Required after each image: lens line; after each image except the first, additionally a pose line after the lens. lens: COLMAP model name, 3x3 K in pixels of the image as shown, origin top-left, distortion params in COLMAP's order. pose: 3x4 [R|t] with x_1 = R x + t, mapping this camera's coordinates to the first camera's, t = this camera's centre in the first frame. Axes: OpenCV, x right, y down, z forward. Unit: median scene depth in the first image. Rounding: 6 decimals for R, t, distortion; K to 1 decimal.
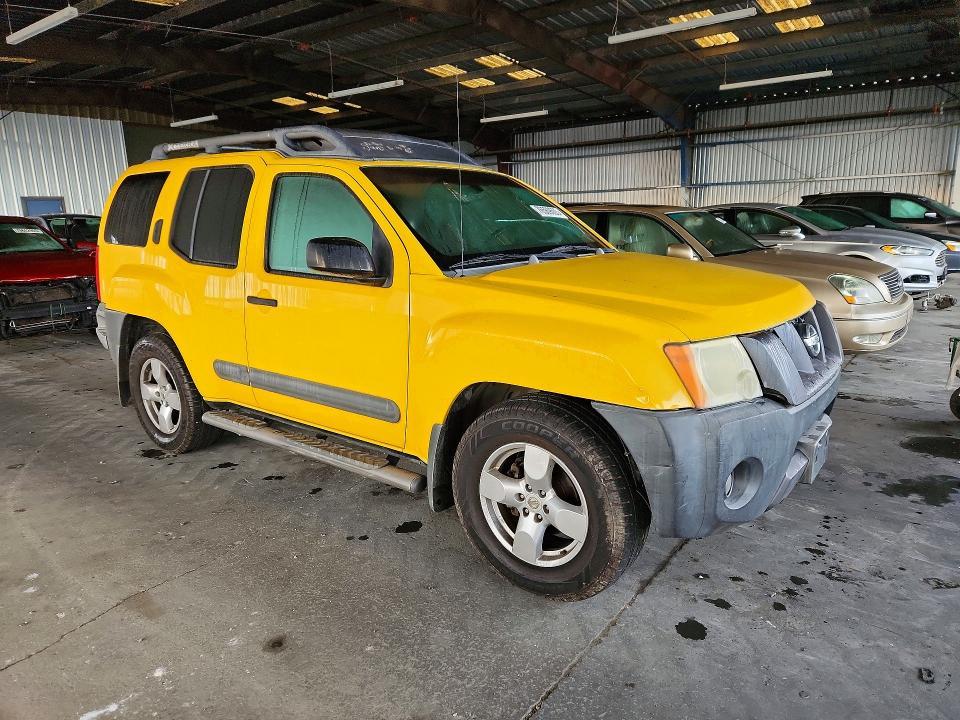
lens RADIAL K [[664.8, 0, 479.5], [0, 664.8, 365.5], [0, 0, 1]] dist [0.010882, 0.000778]
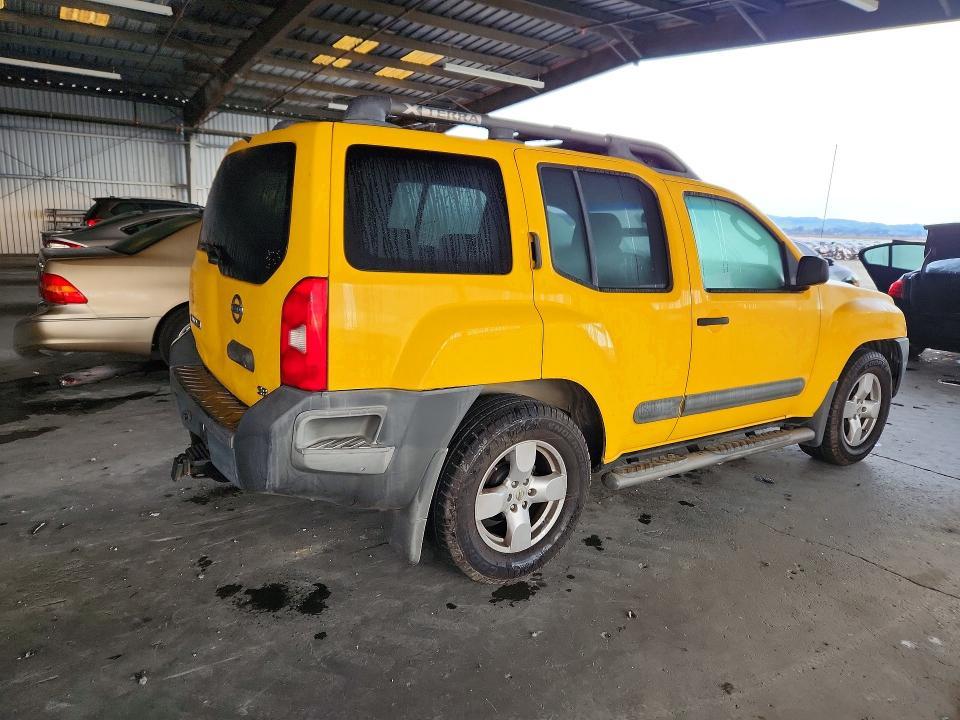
lens RADIAL K [[667.2, 0, 480.0], [0, 667.2, 360.0], [0, 0, 1]] dist [0.047196, -0.039188]
pose [[0.290142, -0.159746, 0.943556, -1.147905], [0.171135, 0.978737, 0.113079, -0.177125], [-0.941557, 0.128666, 0.311311, 0.857076]]
